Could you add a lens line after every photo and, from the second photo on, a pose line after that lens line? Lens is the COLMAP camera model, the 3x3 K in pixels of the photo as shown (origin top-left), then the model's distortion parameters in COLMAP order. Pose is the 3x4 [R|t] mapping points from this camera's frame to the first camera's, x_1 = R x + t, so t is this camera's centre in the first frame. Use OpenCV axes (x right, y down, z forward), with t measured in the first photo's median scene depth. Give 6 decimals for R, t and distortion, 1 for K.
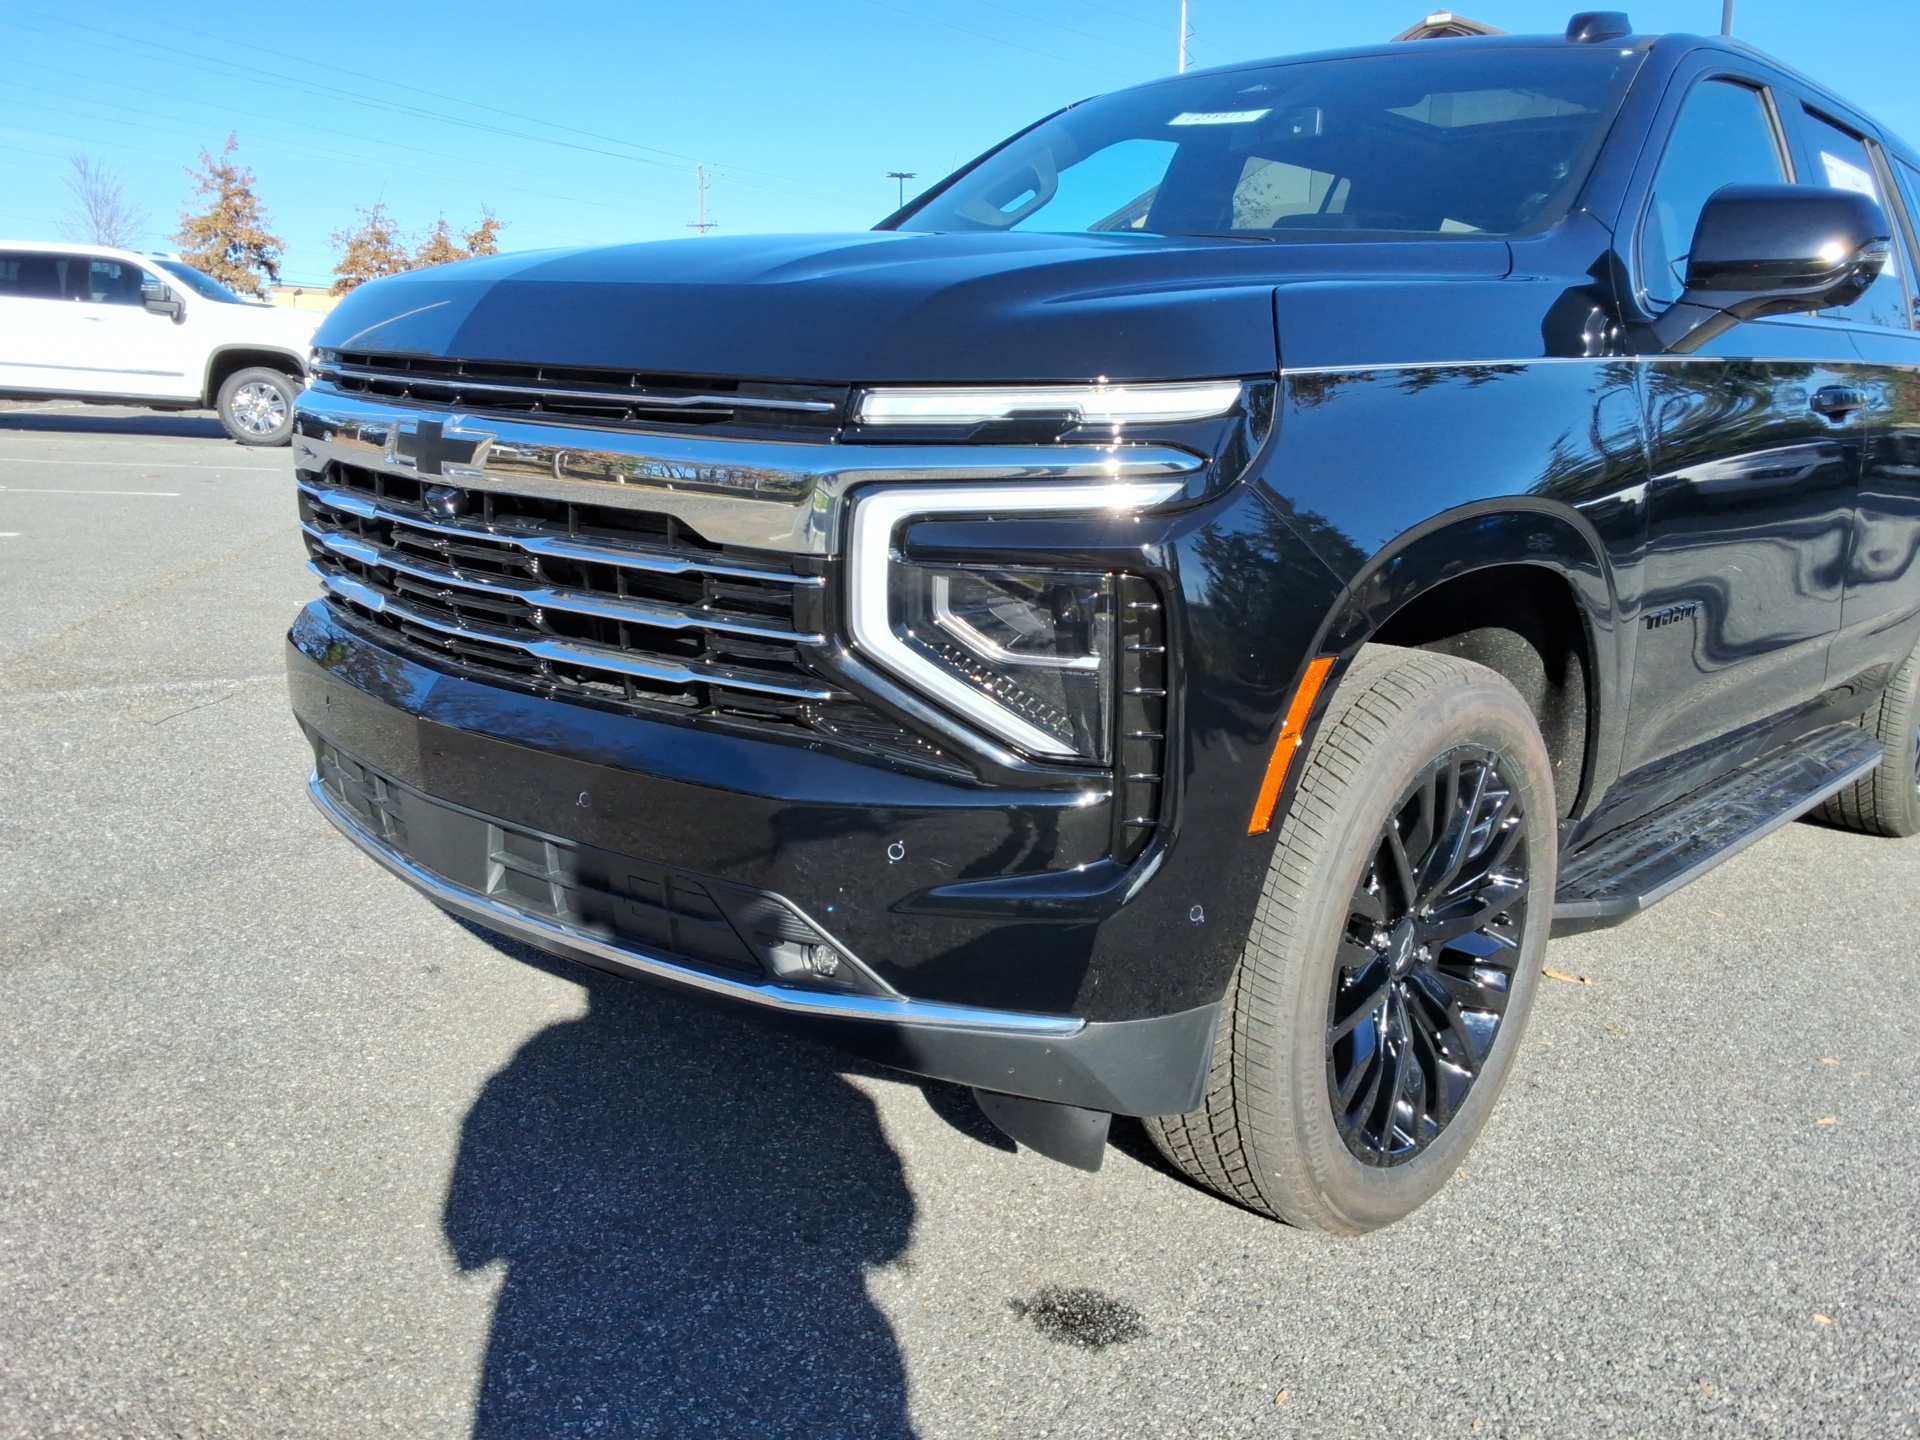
lens RADIAL K [[1553.0, 0, 963.5], [0, 1553.0, 726.9], [0, 0, 1]] dist [0.098922, -0.145318]
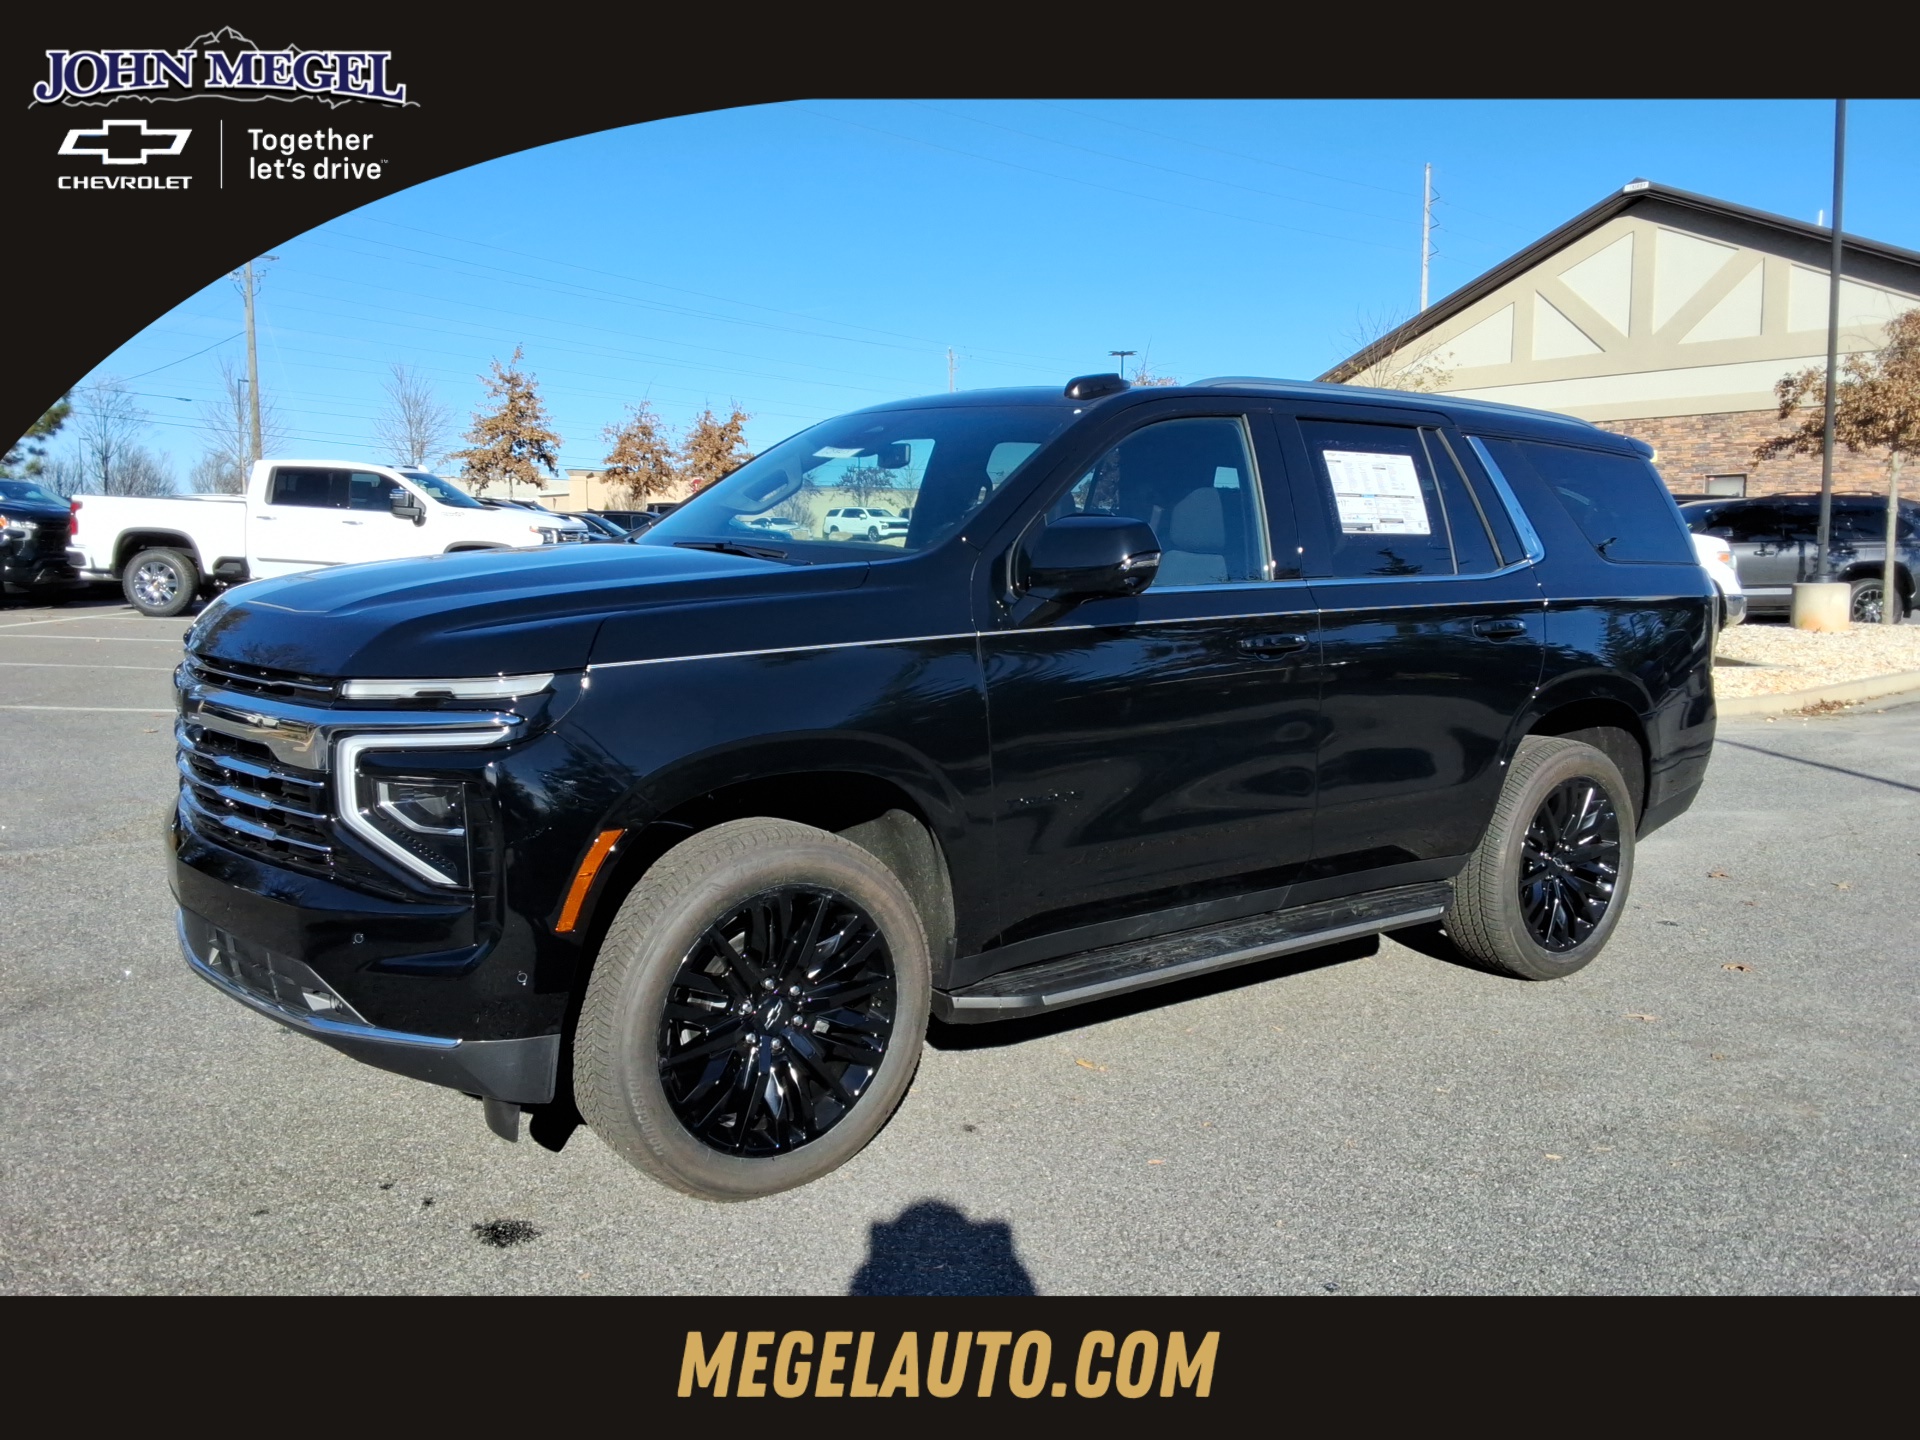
lens RADIAL K [[1553.0, 0, 951.0], [0, 1553.0, 720.5], [0, 0, 1]] dist [0.098922, -0.145318]
pose [[0.986091, -0.000930, -0.166203, 0.085136], [-0.016269, 0.994642, -0.102090, 0.000565], [0.165408, 0.103374, 0.980793, -0.061430]]
